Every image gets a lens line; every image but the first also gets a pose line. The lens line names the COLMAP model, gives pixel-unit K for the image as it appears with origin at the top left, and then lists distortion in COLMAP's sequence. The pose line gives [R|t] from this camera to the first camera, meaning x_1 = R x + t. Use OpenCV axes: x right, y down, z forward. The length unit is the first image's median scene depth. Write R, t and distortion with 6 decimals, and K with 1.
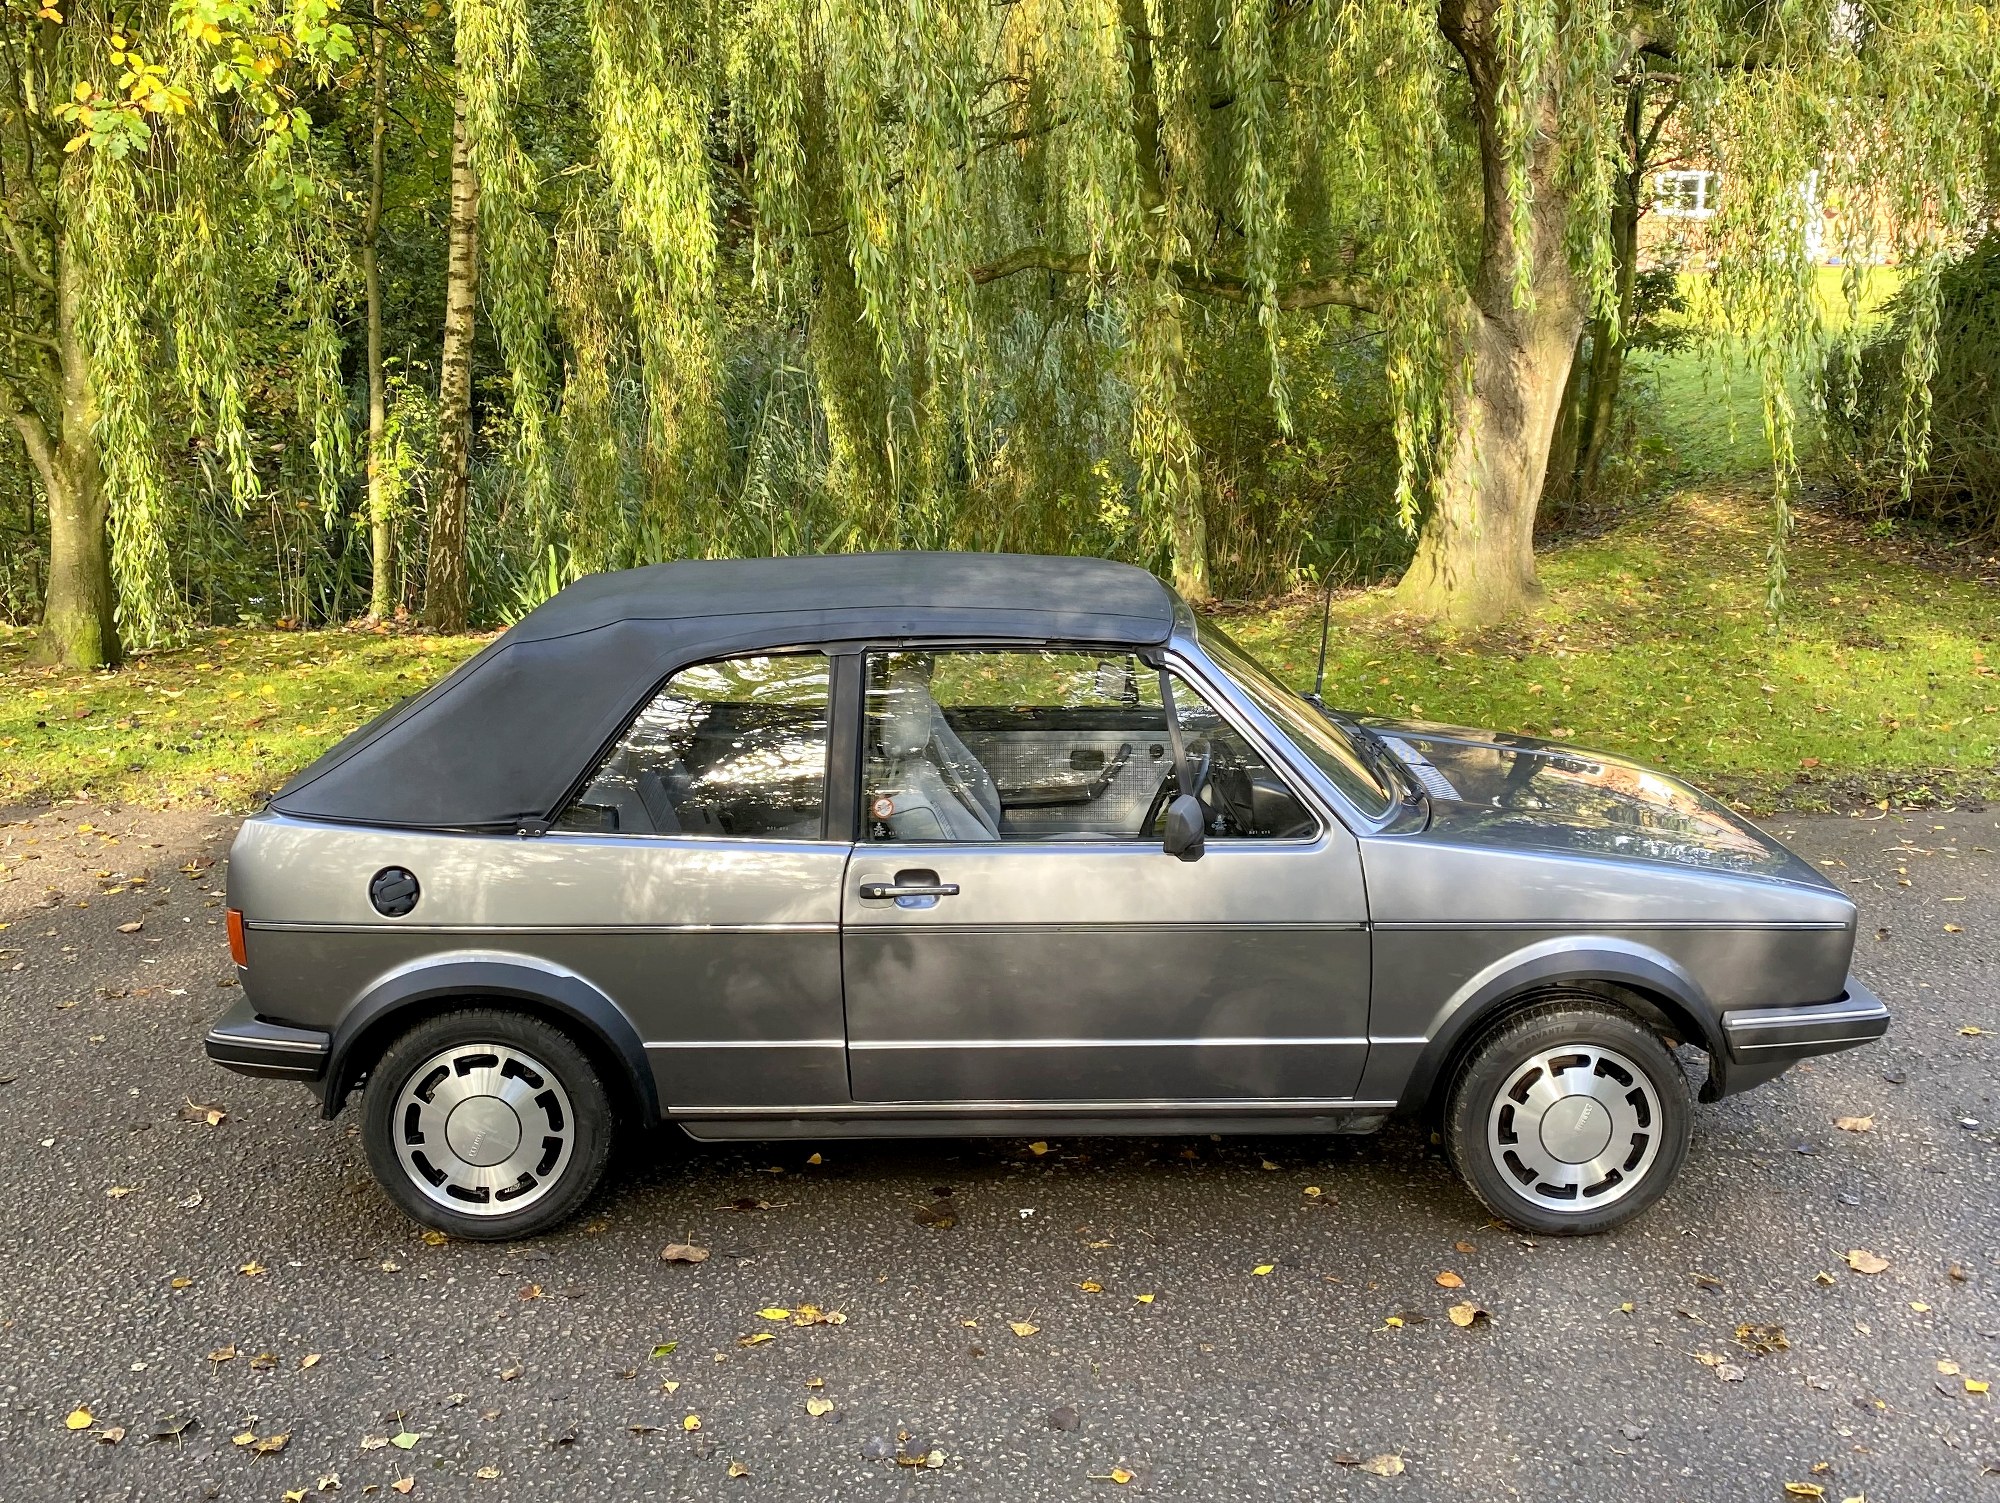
lens RADIAL K [[1594.5, 0, 1034.5], [0, 1594.5, 460.9], [0, 0, 1]] dist [-0.003455, 0.011671]
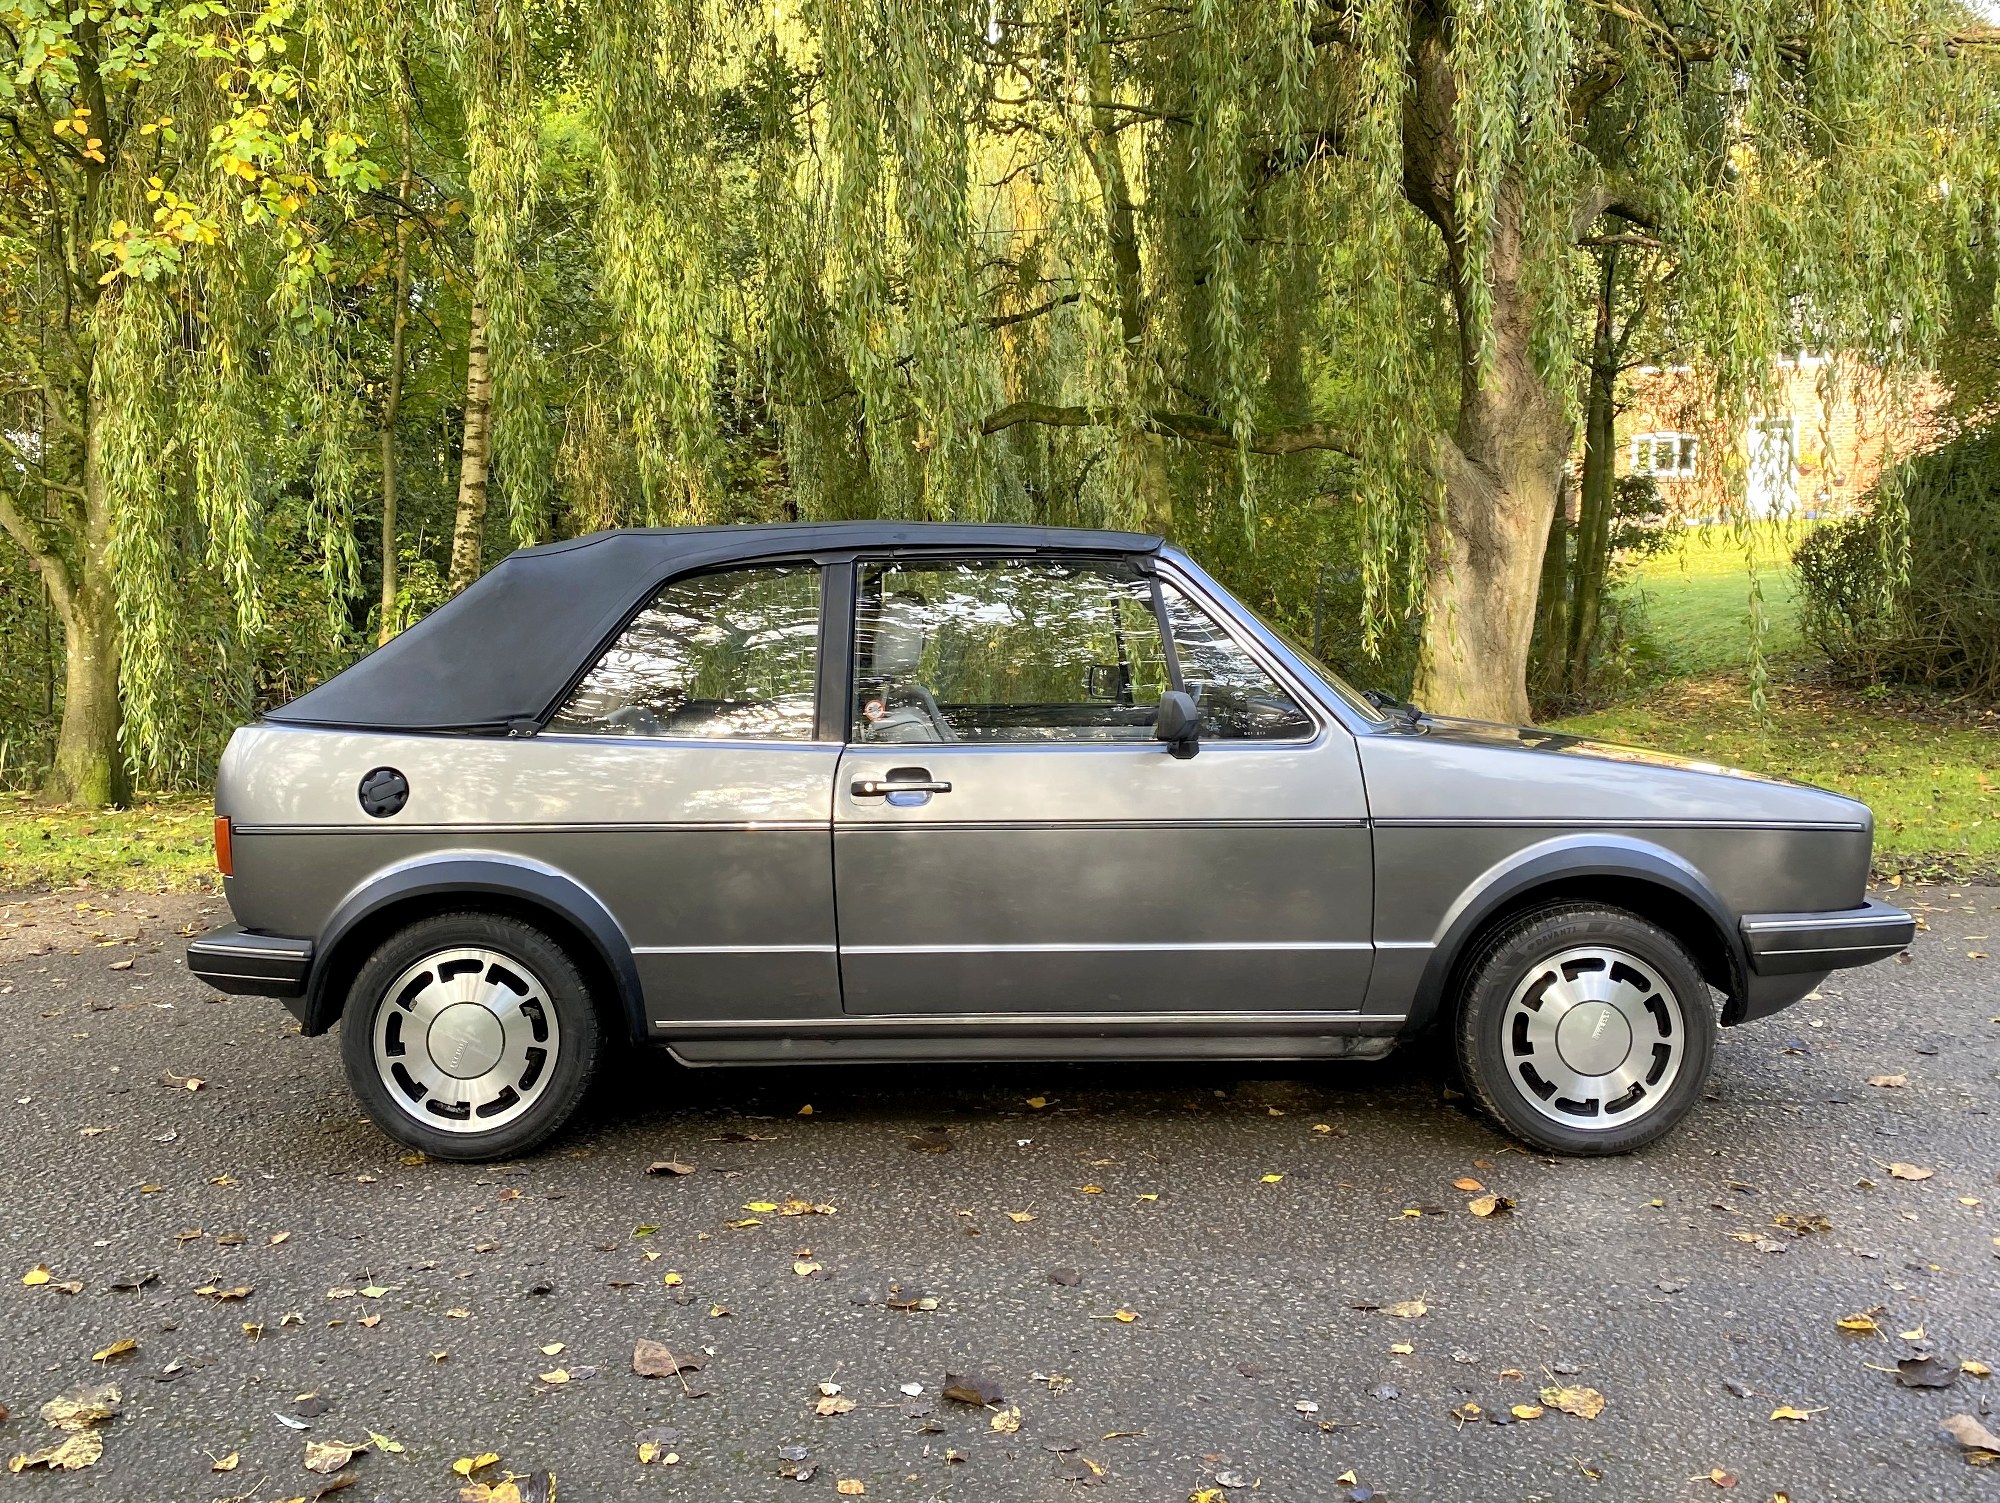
lens RADIAL K [[1552.6, 0, 1005.8], [0, 1552.6, 695.6], [0, 0, 1]] dist [0.008761, 0.000204]
pose [[0.999763, -0.012967, -0.017513, 0.003915], [0.010921, 0.993615, -0.112298, 0.320289], [0.018857, 0.112080, 0.993520, 0.037823]]
